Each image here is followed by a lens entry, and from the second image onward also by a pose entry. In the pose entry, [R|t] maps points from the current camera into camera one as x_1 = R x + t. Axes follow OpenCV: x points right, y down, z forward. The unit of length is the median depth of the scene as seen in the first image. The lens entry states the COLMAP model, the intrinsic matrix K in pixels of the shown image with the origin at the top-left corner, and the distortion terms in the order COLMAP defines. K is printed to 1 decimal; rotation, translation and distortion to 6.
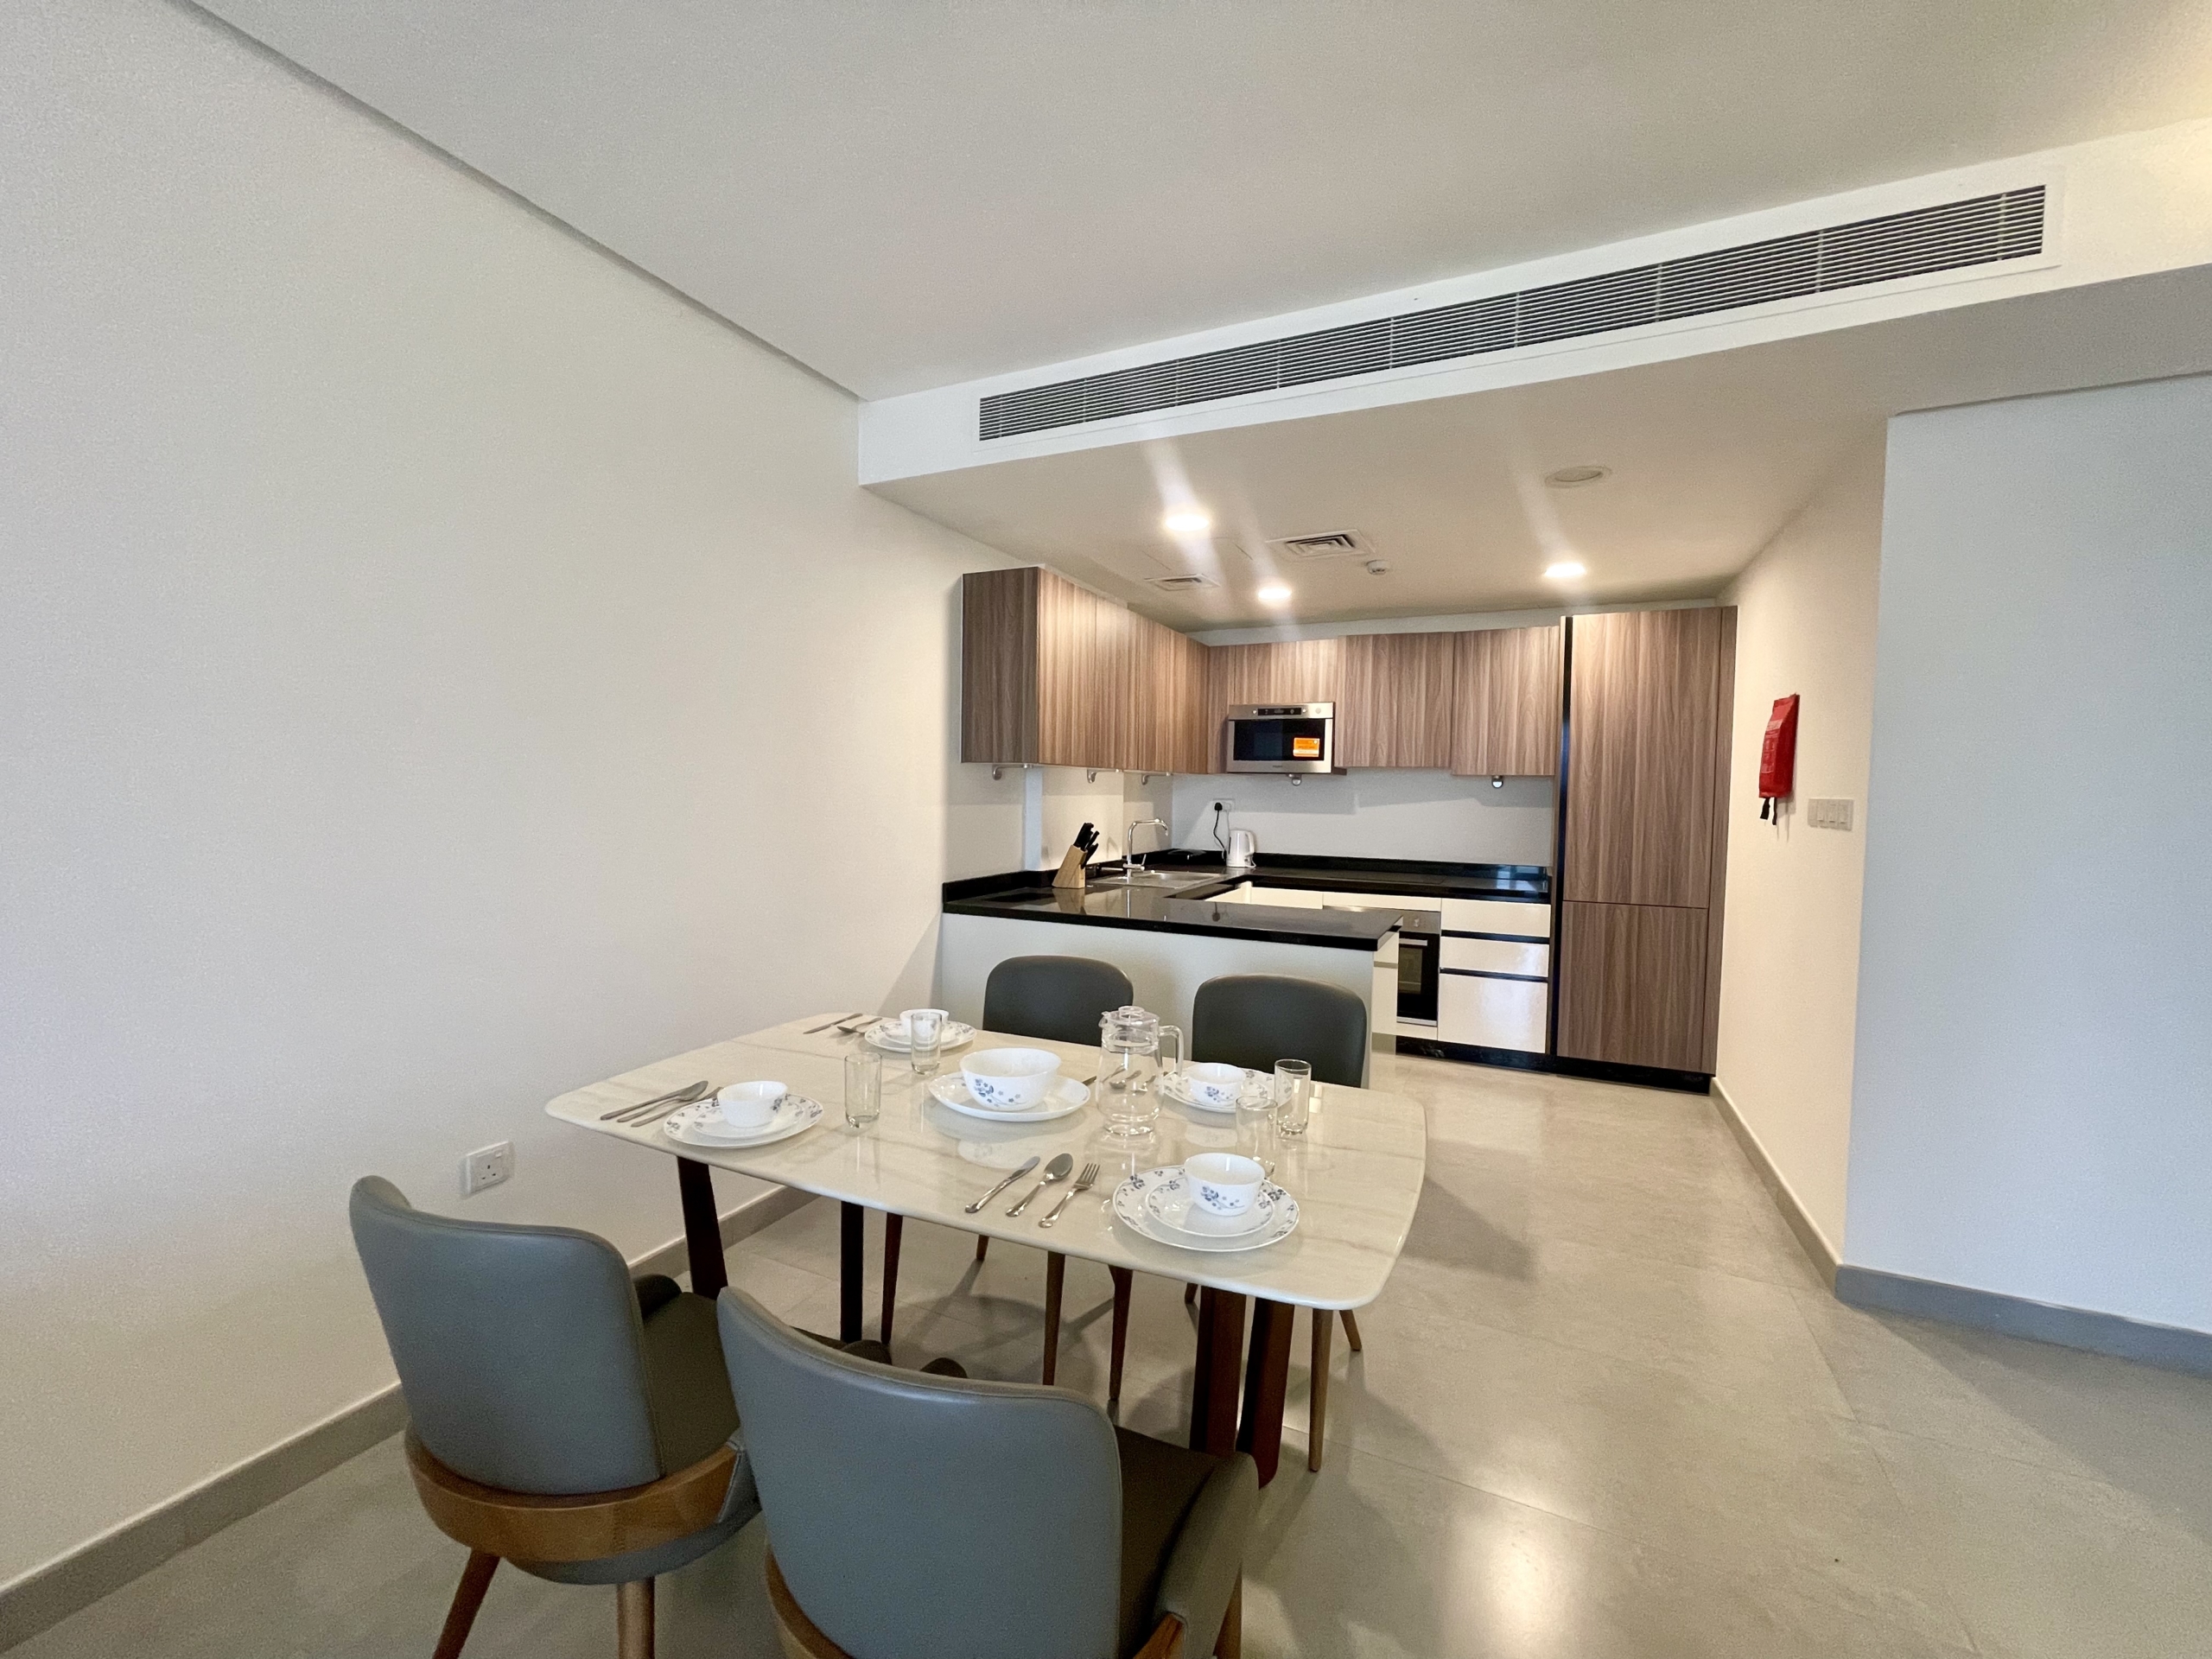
lens RADIAL K [[901.5, 0, 1106.0], [0, 901.5, 829.5], [0, 0, 1]] dist [-0.000753, -0.000104]
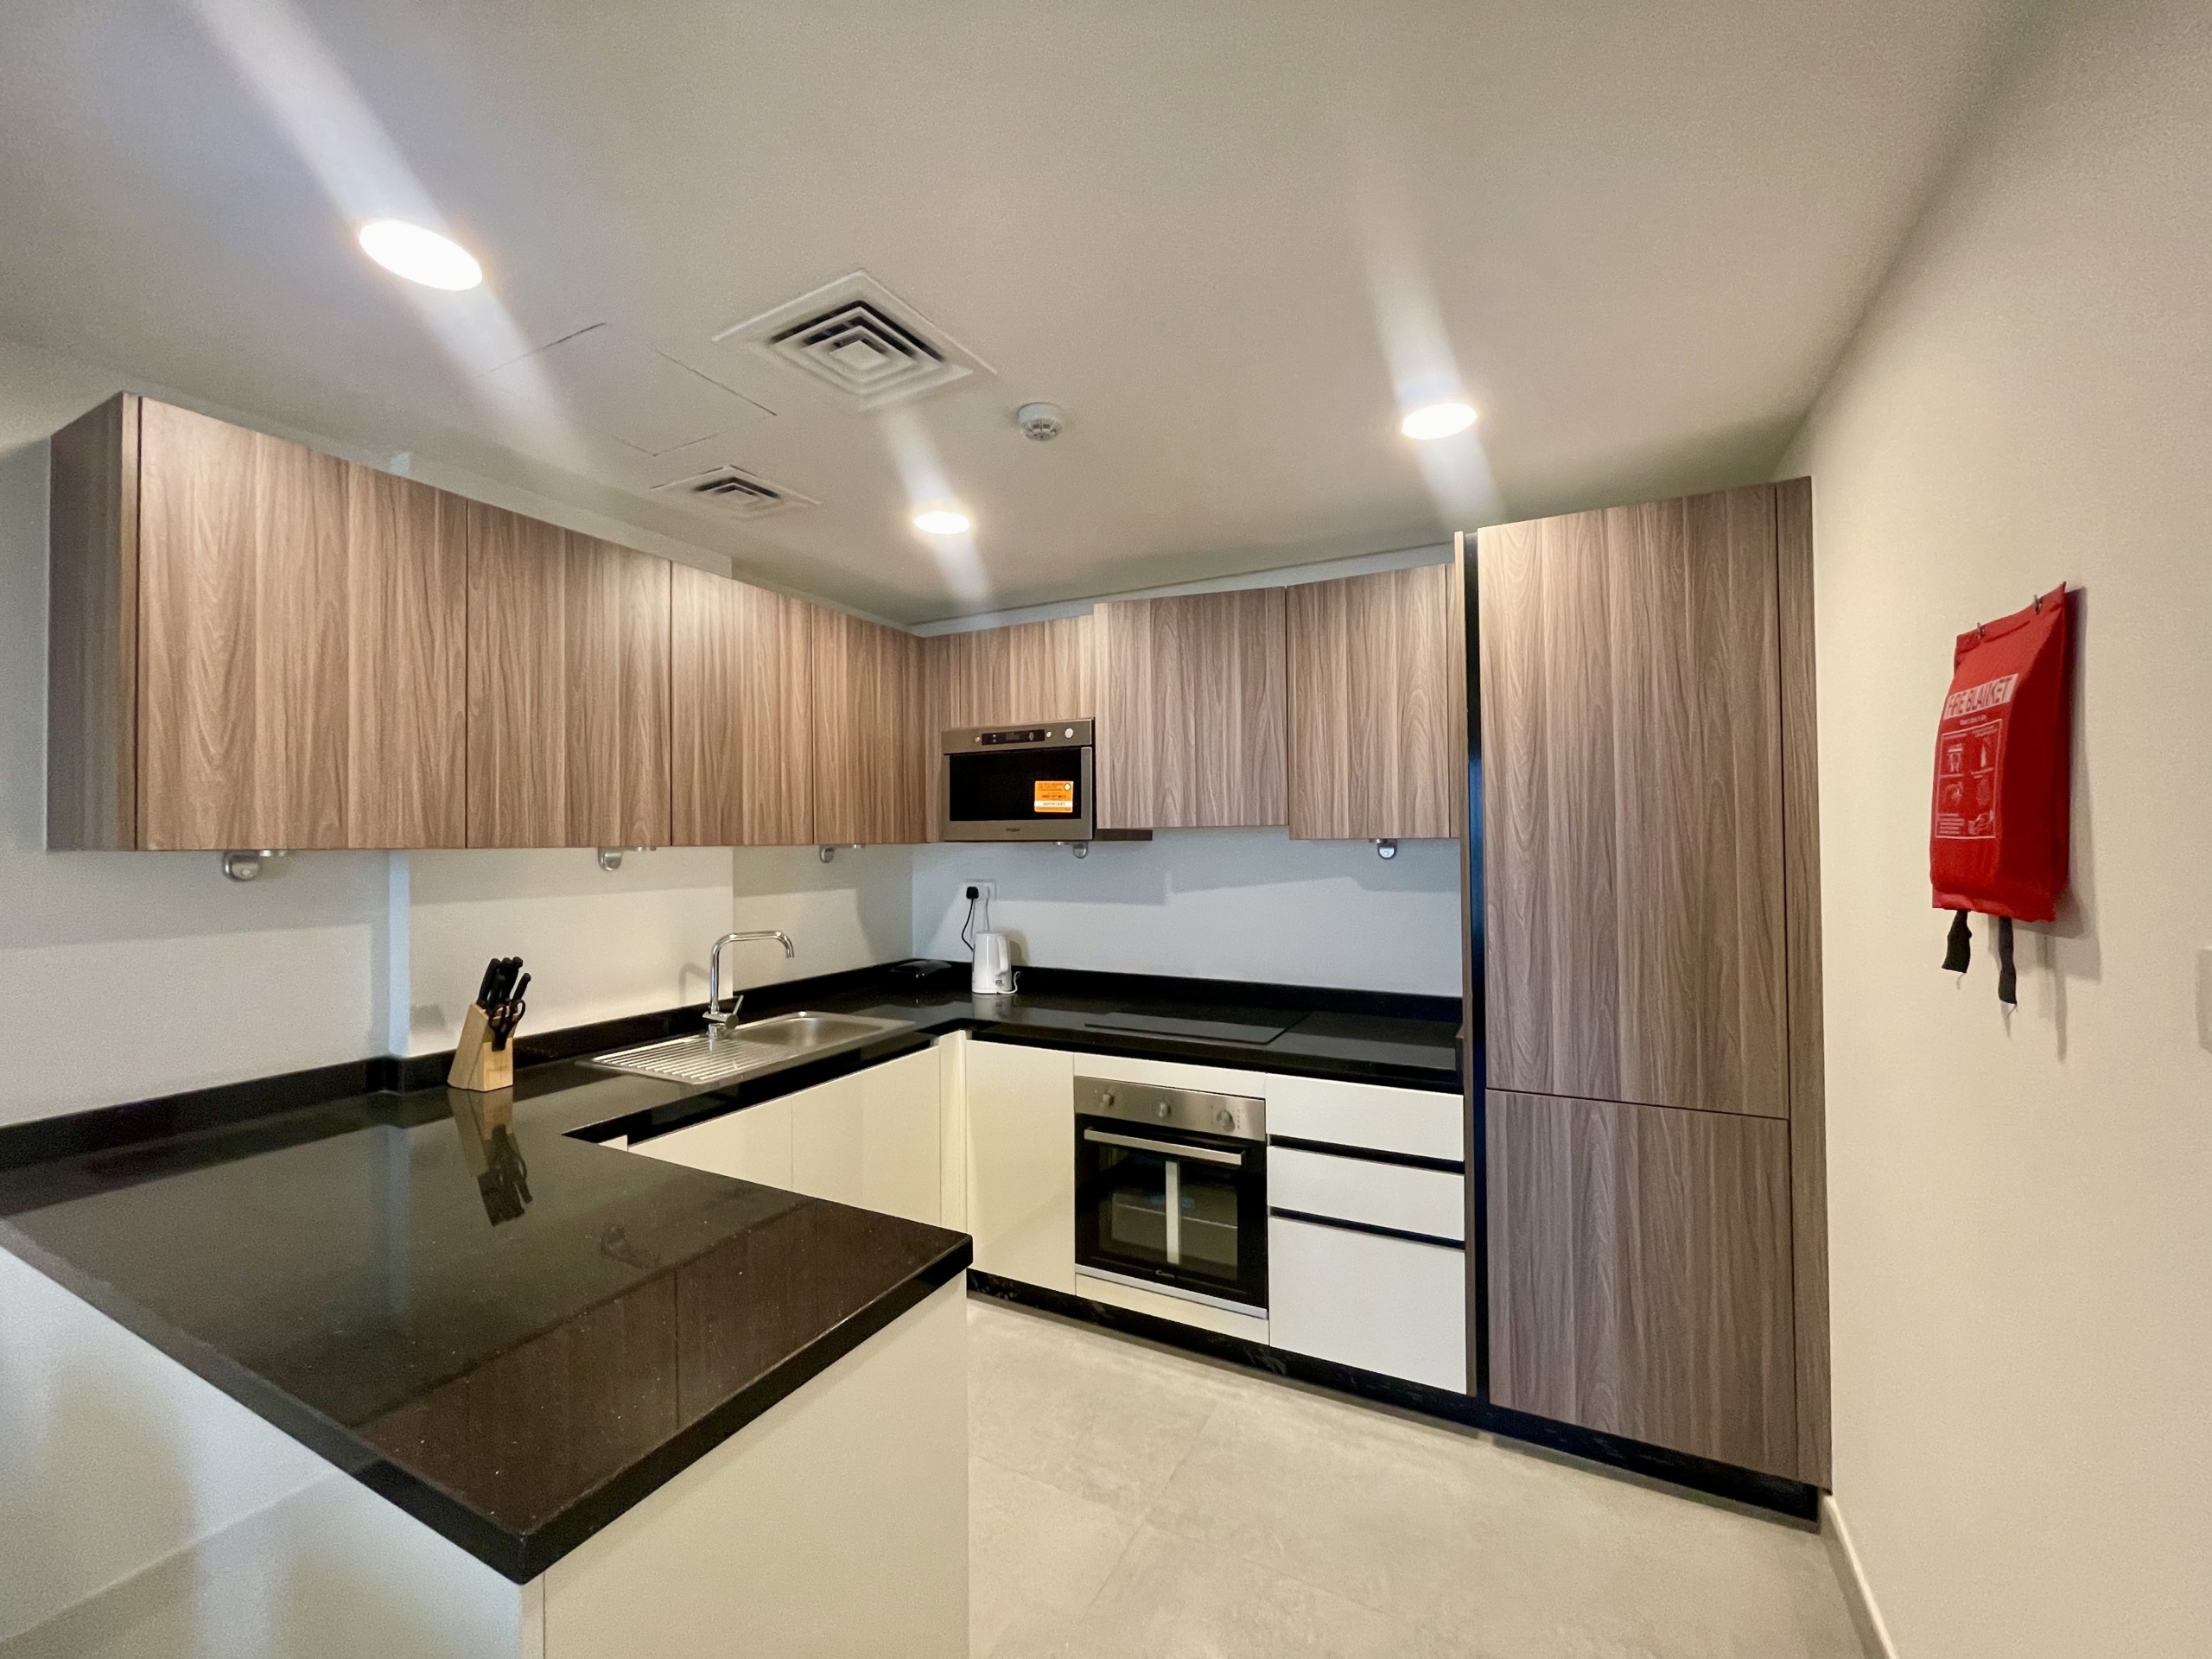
lens RADIAL K [[892.3, 0, 1106.0], [0, 892.3, 829.5], [0, 0, 1]] dist [0.001589, 0.000387]
pose [[0.999103, -0.023651, -0.035137, 0.312081], [0.021567, 0.998052, -0.058547, -0.039916], [0.036453, 0.057737, 0.997666, 0.481097]]
